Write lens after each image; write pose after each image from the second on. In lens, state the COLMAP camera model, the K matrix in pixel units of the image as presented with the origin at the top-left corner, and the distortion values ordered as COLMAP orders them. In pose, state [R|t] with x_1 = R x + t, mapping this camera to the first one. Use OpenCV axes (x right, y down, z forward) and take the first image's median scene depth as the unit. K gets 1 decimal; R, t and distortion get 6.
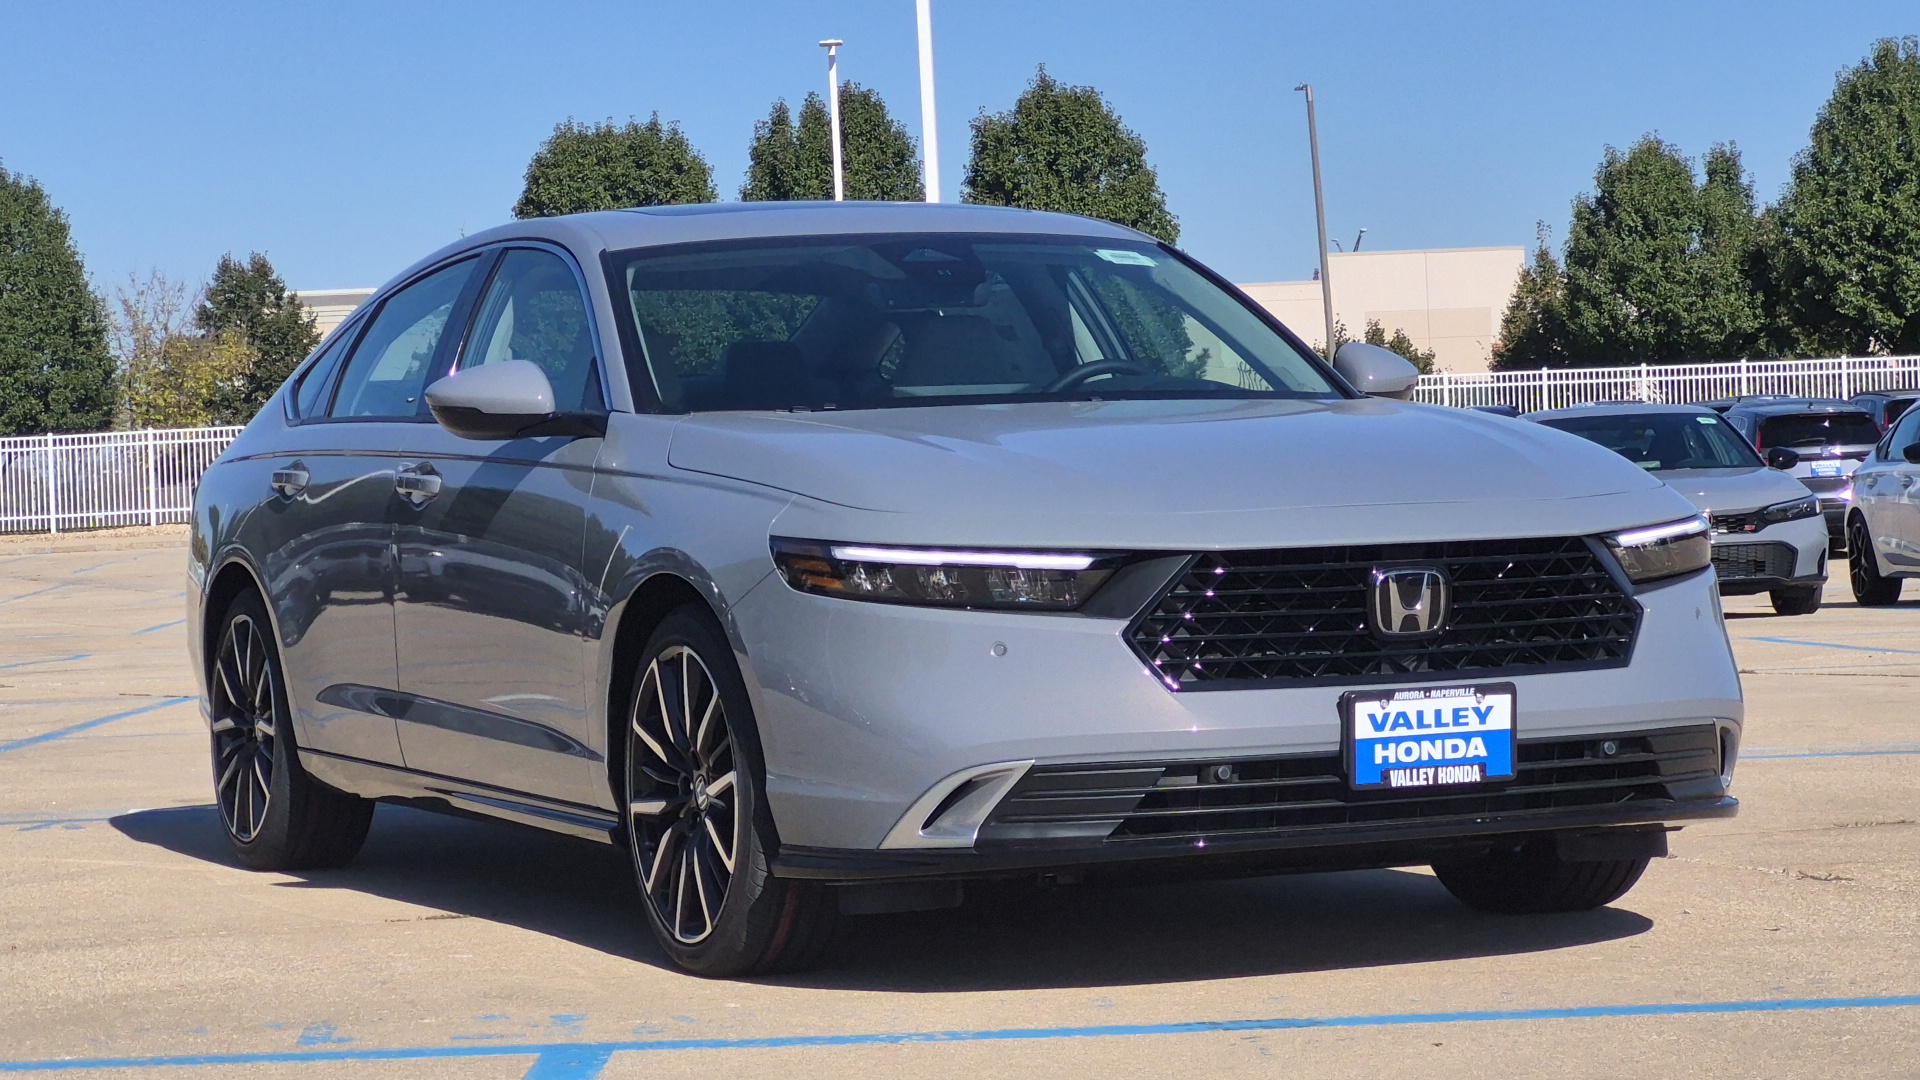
lens RADIAL K [[4655.8, 0, 958.7], [0, 4655.8, 540.7], [0, 0, 1]] dist [-0.022882, 0.000000]
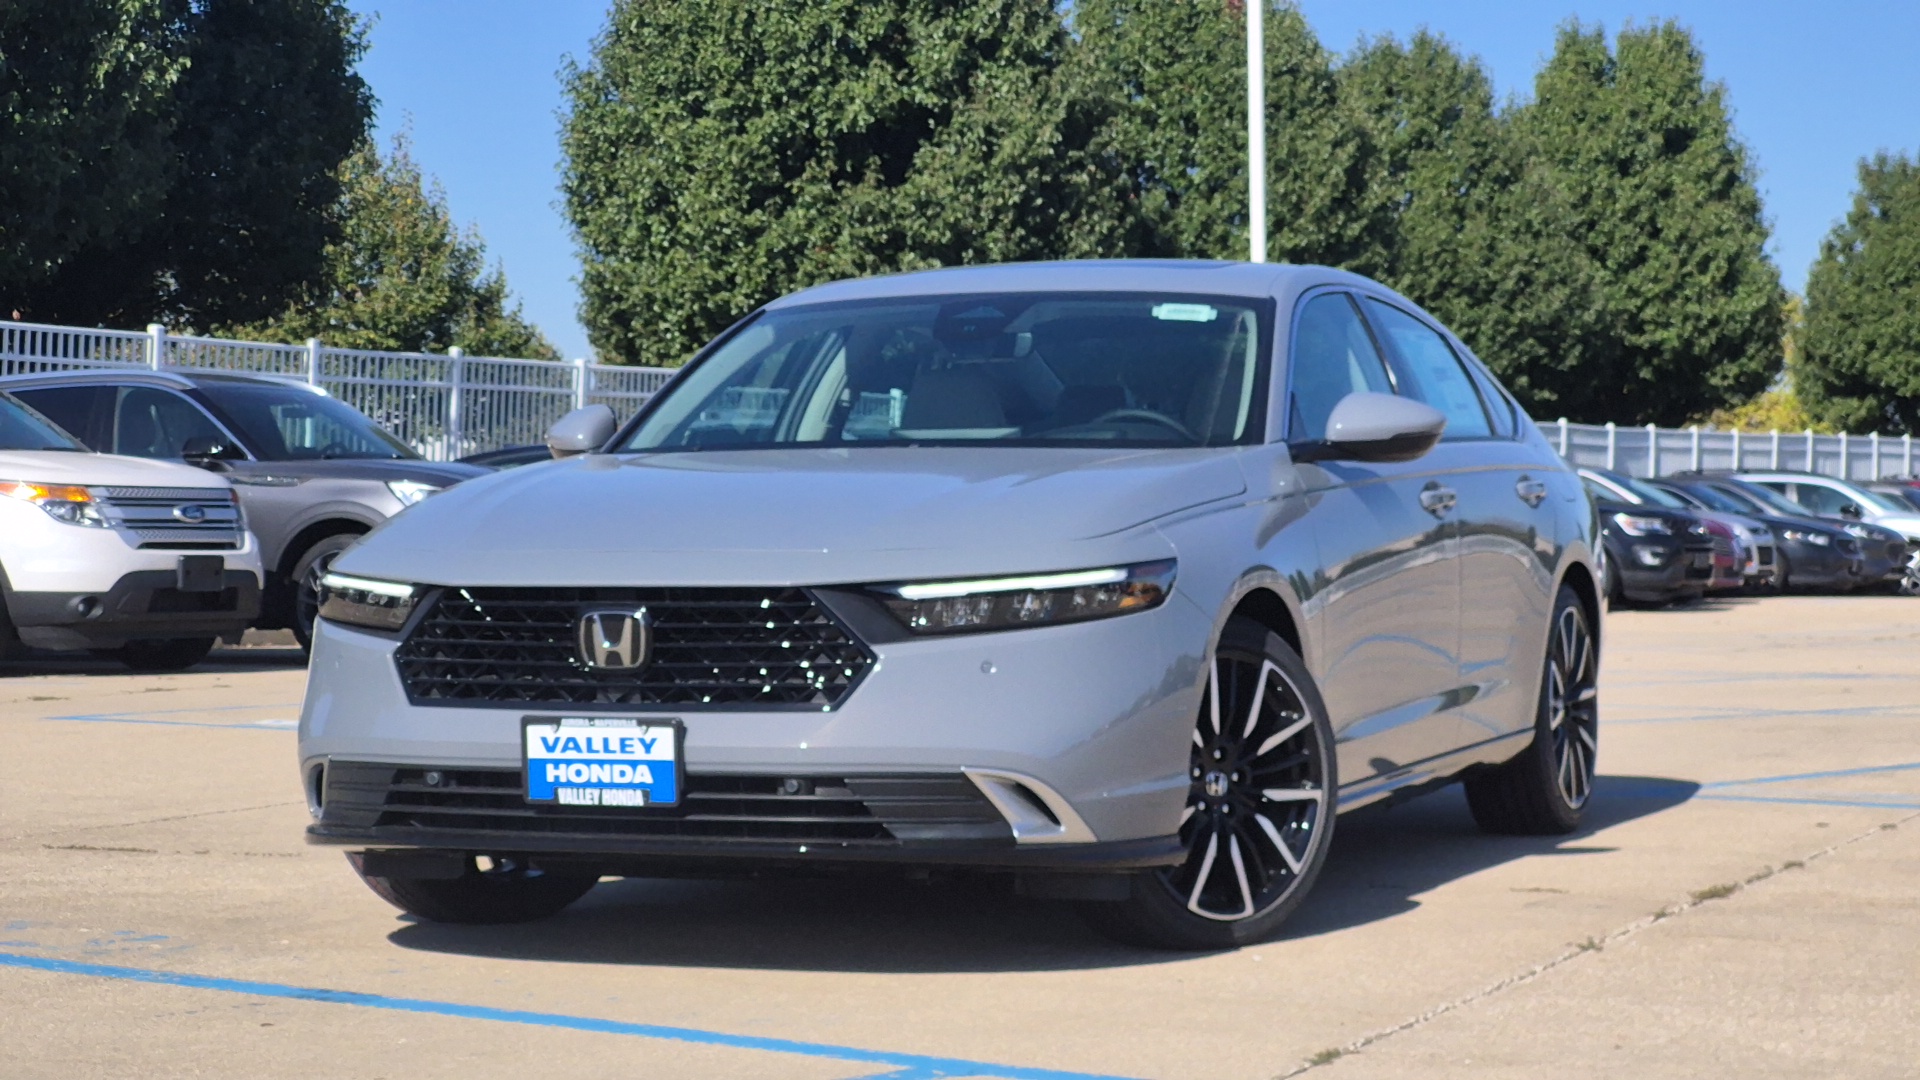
lens RADIAL K [[4113.4, 0, 956.0], [0, 4113.4, 534.9], [0, 0, 1]] dist [-0.004646, 0.000000]
pose [[0.708593, 0.032671, -0.704861, 0.847661], [-0.026894, 0.999452, 0.019290, -0.032992], [0.705105, 0.005288, 0.709083, 0.361571]]
